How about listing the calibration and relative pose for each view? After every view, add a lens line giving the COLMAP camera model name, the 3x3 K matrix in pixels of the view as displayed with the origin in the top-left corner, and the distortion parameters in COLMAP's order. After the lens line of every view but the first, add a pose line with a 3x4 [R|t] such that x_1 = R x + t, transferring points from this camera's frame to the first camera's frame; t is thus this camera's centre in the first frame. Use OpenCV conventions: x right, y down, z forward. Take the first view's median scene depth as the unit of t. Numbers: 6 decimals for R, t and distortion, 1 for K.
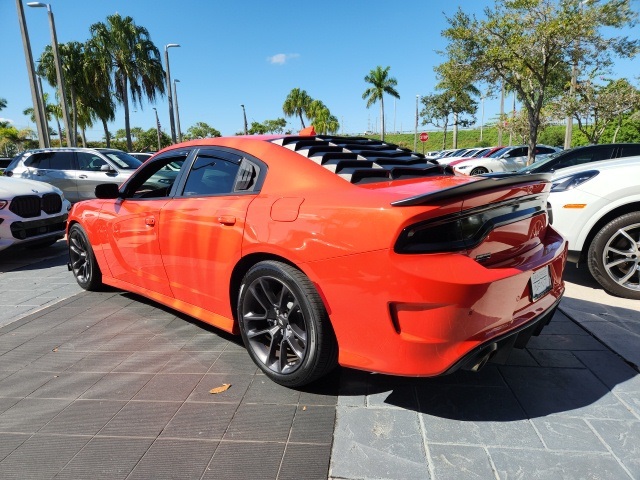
lens RADIAL K [[434.4, 0, 314.8], [0, 434.4, 245.5], [0, 0, 1]] dist [0.066896, -0.055567]
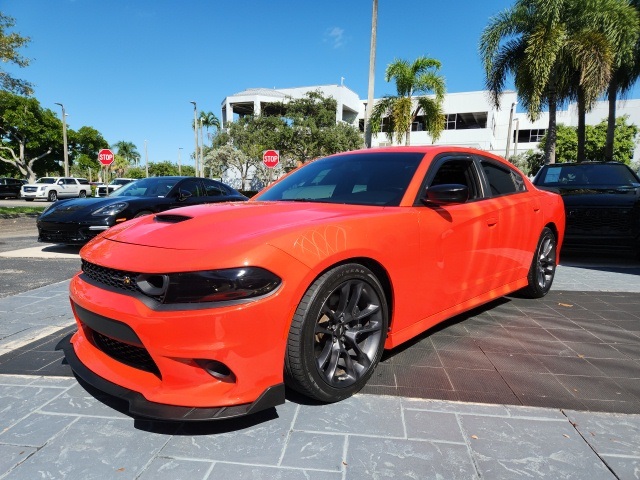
lens RADIAL K [[434.4, 0, 314.3], [0, 434.4, 246.9], [0, 0, 1]] dist [0.066896, -0.055567]
pose [[-0.014095, -0.089628, 0.995876, -0.415556], [0.178961, 0.979666, 0.090702, -0.047987], [-0.983755, 0.179501, 0.002232, 0.422526]]
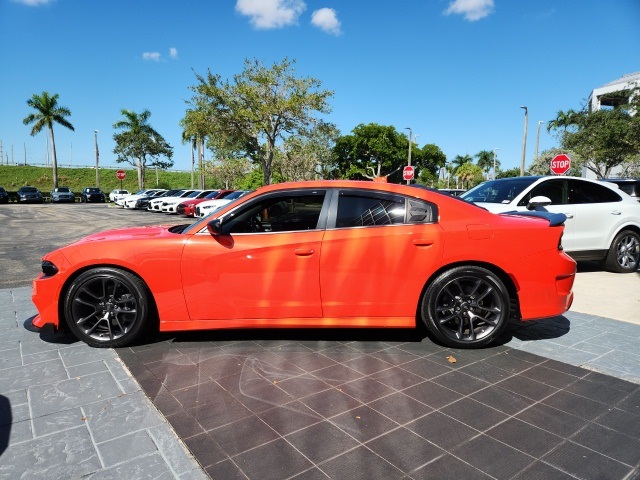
lens RADIAL K [[434.4, 0, 315.5], [0, 434.4, 239.9], [0, 0, 1]] dist [0.066896, -0.055567]
pose [[0.723587, -0.032610, 0.689463, -0.333257], [0.102038, 0.992962, -0.060123, -0.003621], [-0.682650, 0.113855, 0.721822, 0.052781]]
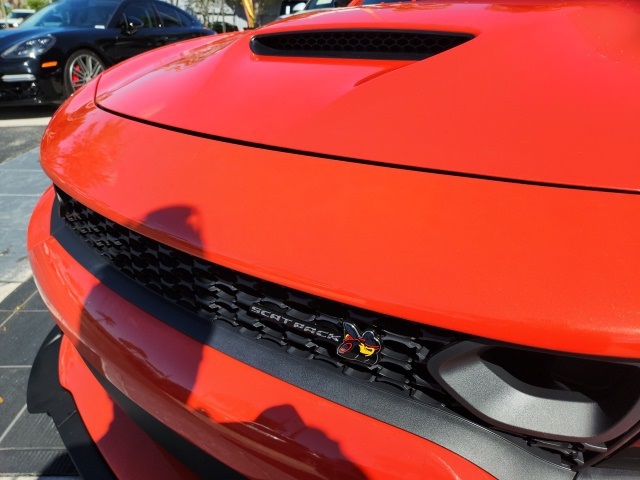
lens RADIAL K [[434.4, 0, 309.4], [0, 434.4, 241.9], [0, 0, 1]] dist [0.066896, -0.055567]
pose [[-0.135311, -0.394834, 0.908734, -0.262913], [0.186060, 0.890726, 0.414715, -0.056813], [-0.973177, 0.225194, -0.047062, 0.507288]]
